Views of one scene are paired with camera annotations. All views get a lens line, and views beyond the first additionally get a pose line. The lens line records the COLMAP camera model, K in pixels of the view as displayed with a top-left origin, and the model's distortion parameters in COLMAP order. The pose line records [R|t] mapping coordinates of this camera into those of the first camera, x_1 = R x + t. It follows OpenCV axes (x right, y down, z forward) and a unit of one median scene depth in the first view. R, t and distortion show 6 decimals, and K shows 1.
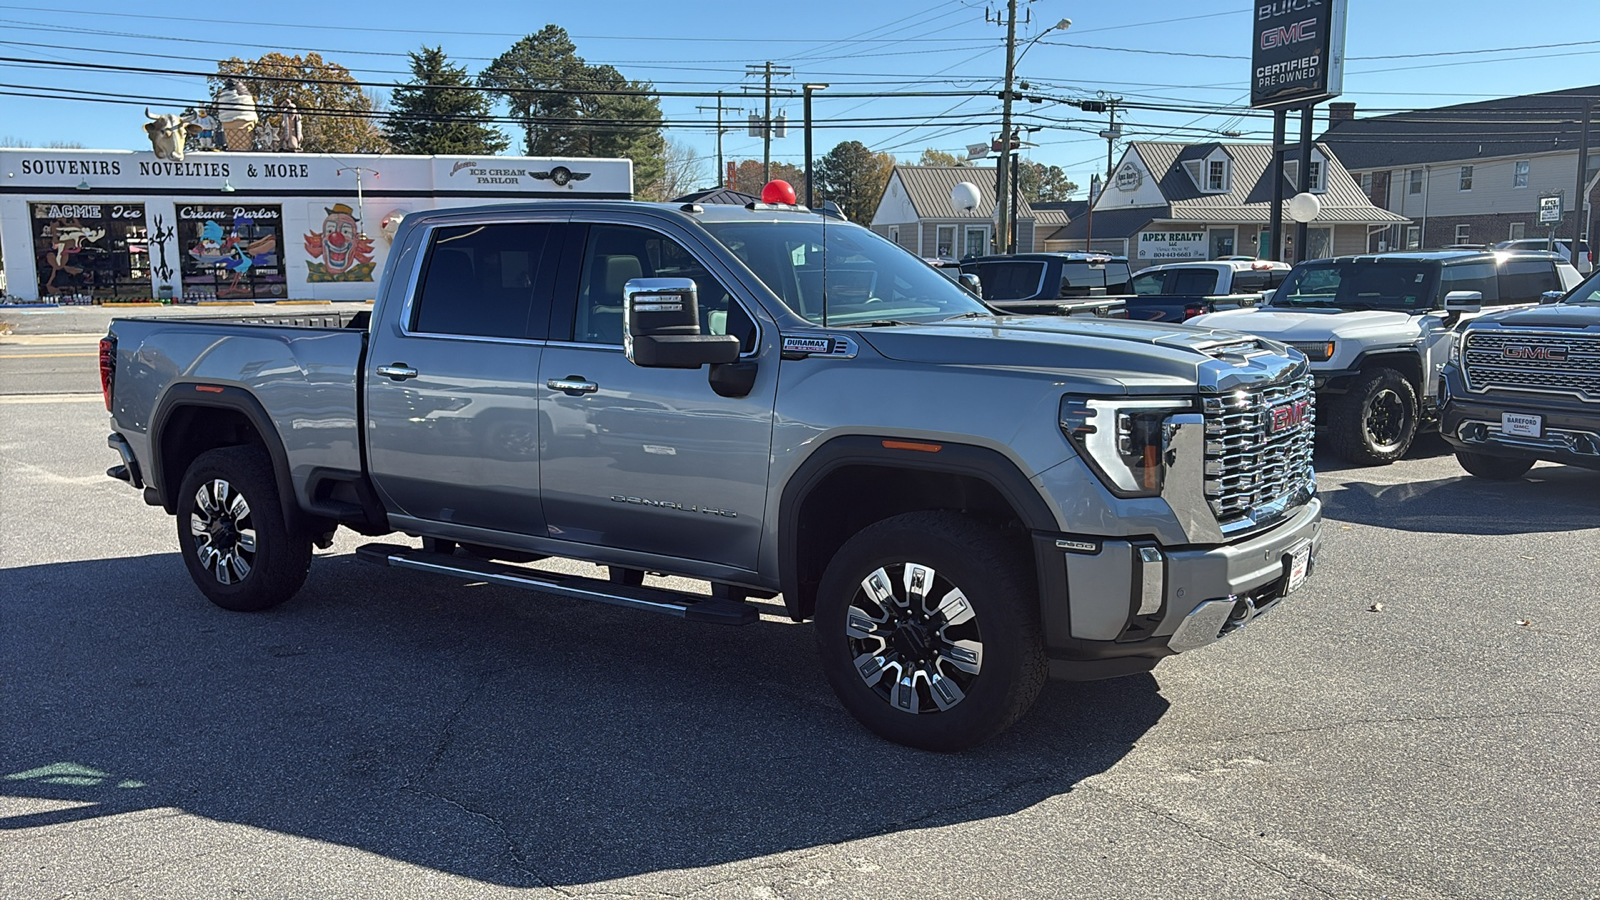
lens RADIAL K [[1381.6, 0, 788.7], [0, 1381.6, 478.9], [0, 0, 1]] dist [0.043449, -0.036983]
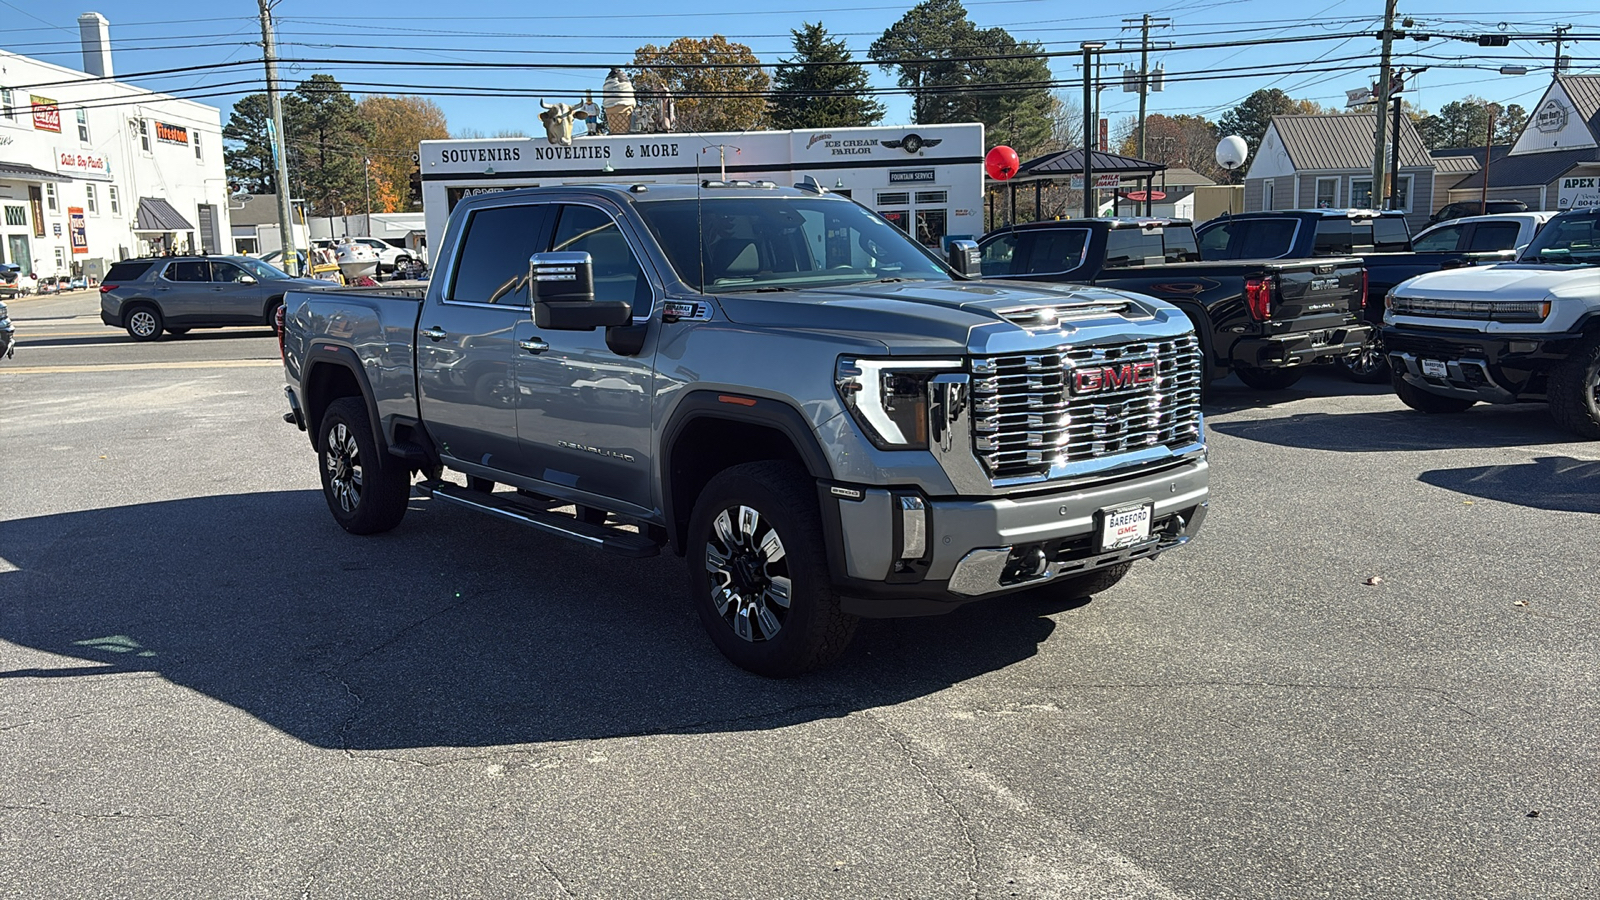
lens RADIAL K [[1381.6, 0, 758.2], [0, 1381.6, 449.3], [0, 0, 1]] dist [0.043449, -0.036983]
pose [[0.954561, 0.025013, -0.296964, 0.293447], [-0.023761, 0.999687, 0.007824, 0.004469], [0.297066, -0.000412, 0.954857, -0.039260]]
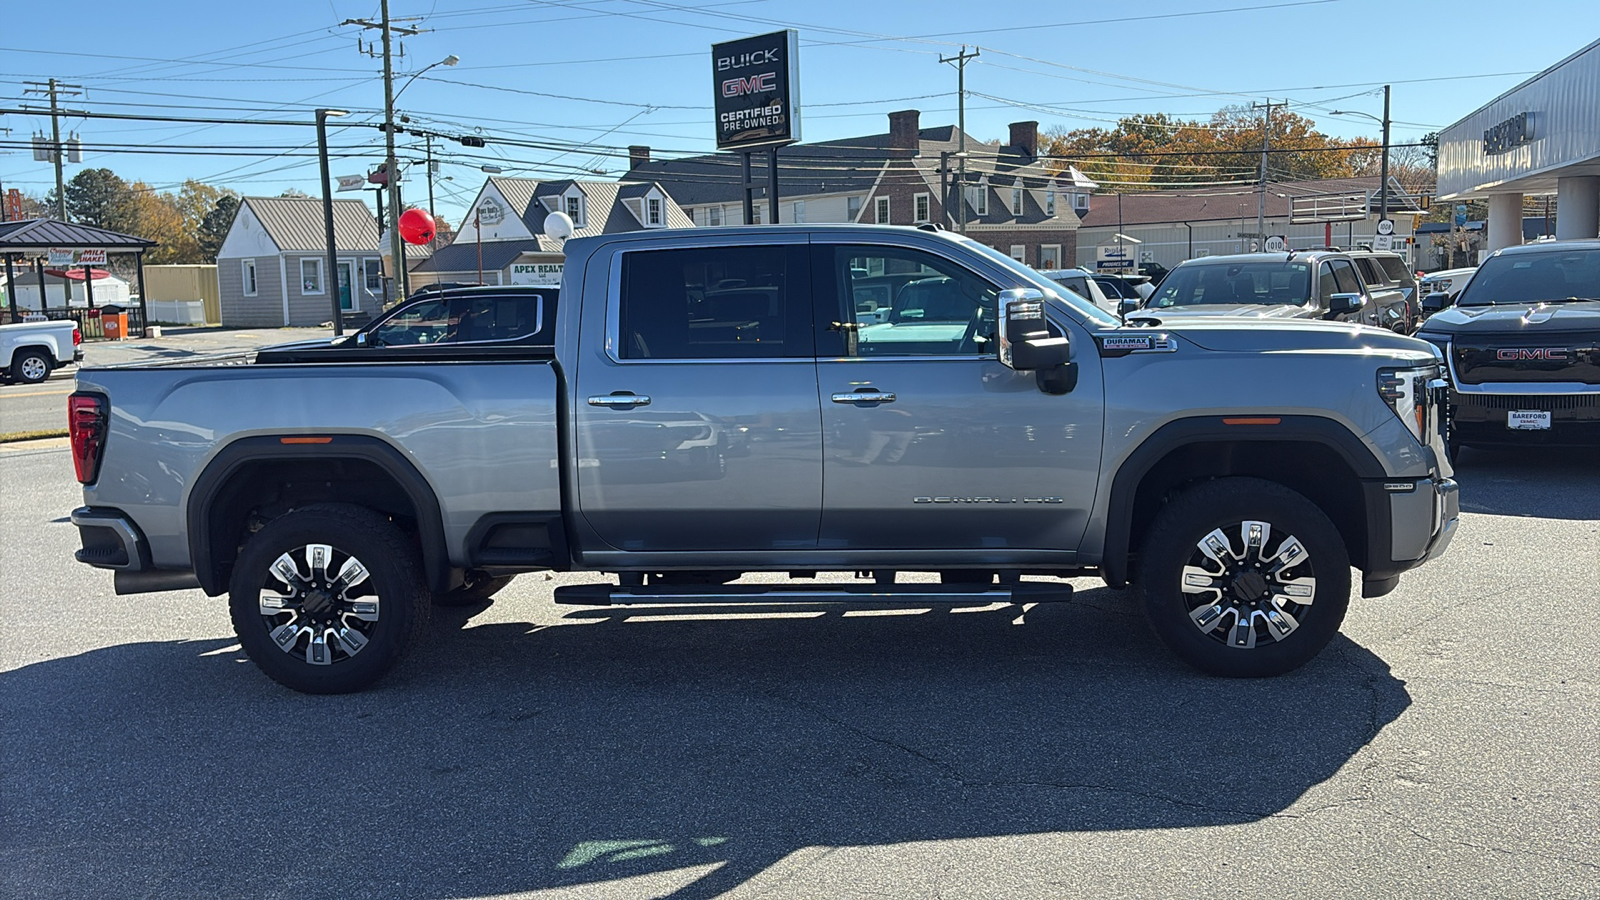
lens RADIAL K [[1381.6, 0, 789.9], [0, 1381.6, 446.0], [0, 0, 1]] dist [0.043449, -0.036983]
pose [[0.868649, -0.078395, 0.489186, -0.567778], [0.101420, 0.994628, -0.020697, -0.012325], [-0.484936, 0.067591, 0.871934, 0.099009]]
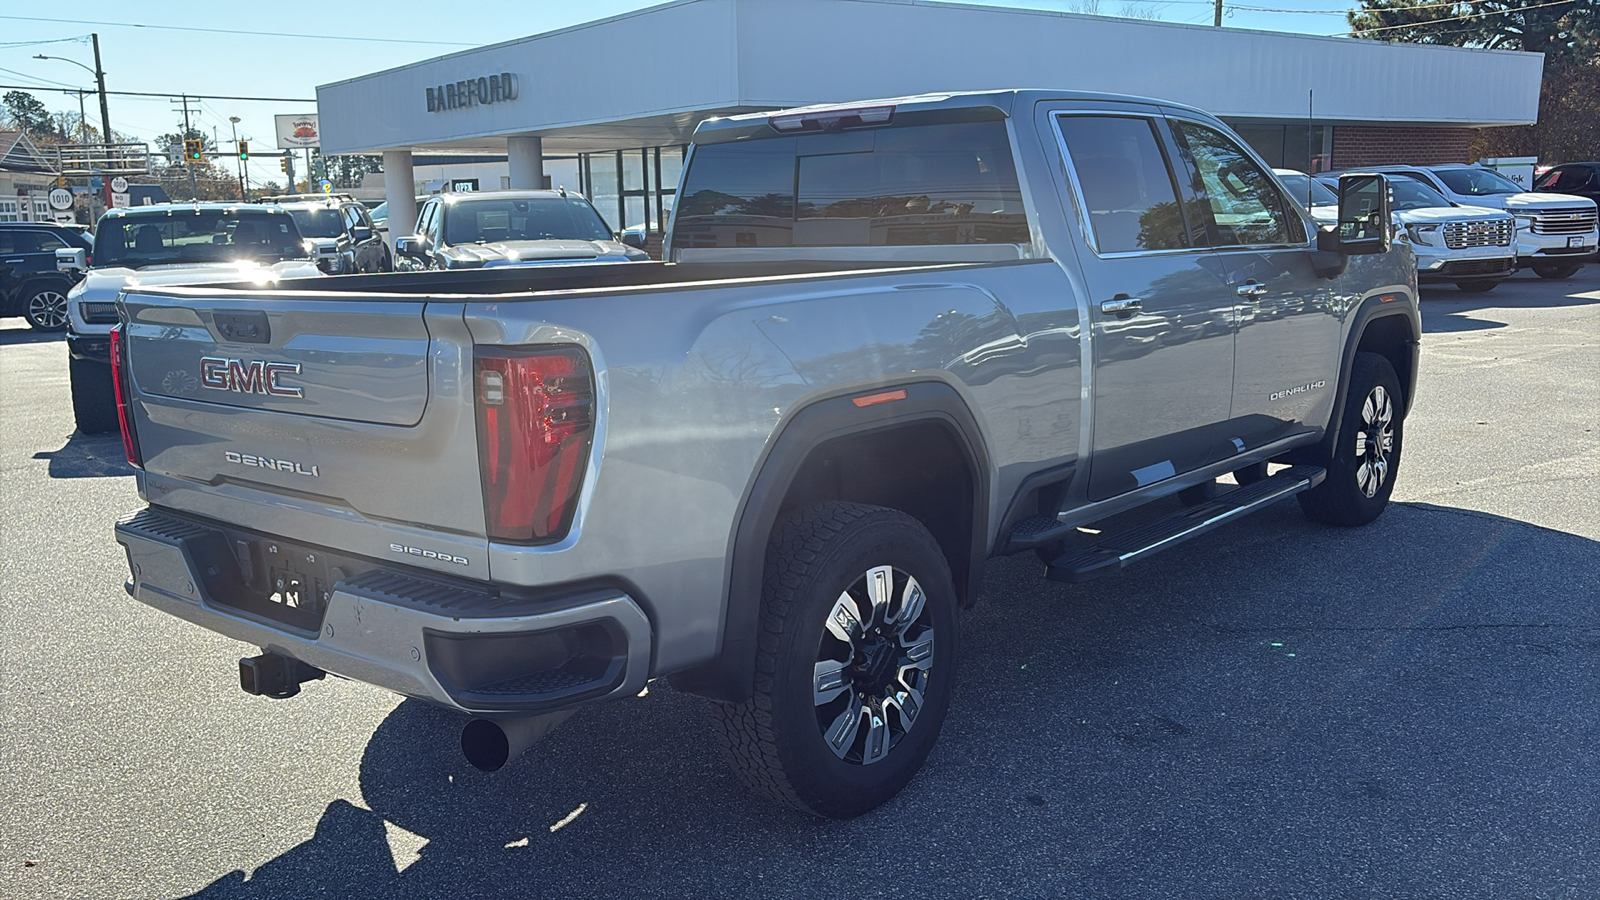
lens RADIAL K [[1381.6, 0, 798.9], [0, 1381.6, 450.1], [0, 0, 1]] dist [0.043449, -0.036983]
pose [[0.122062, -0.168268, 0.978155, -0.914029], [0.180210, 0.972900, 0.144876, -0.123506], [-0.976025, 0.158589, 0.149078, 0.937916]]
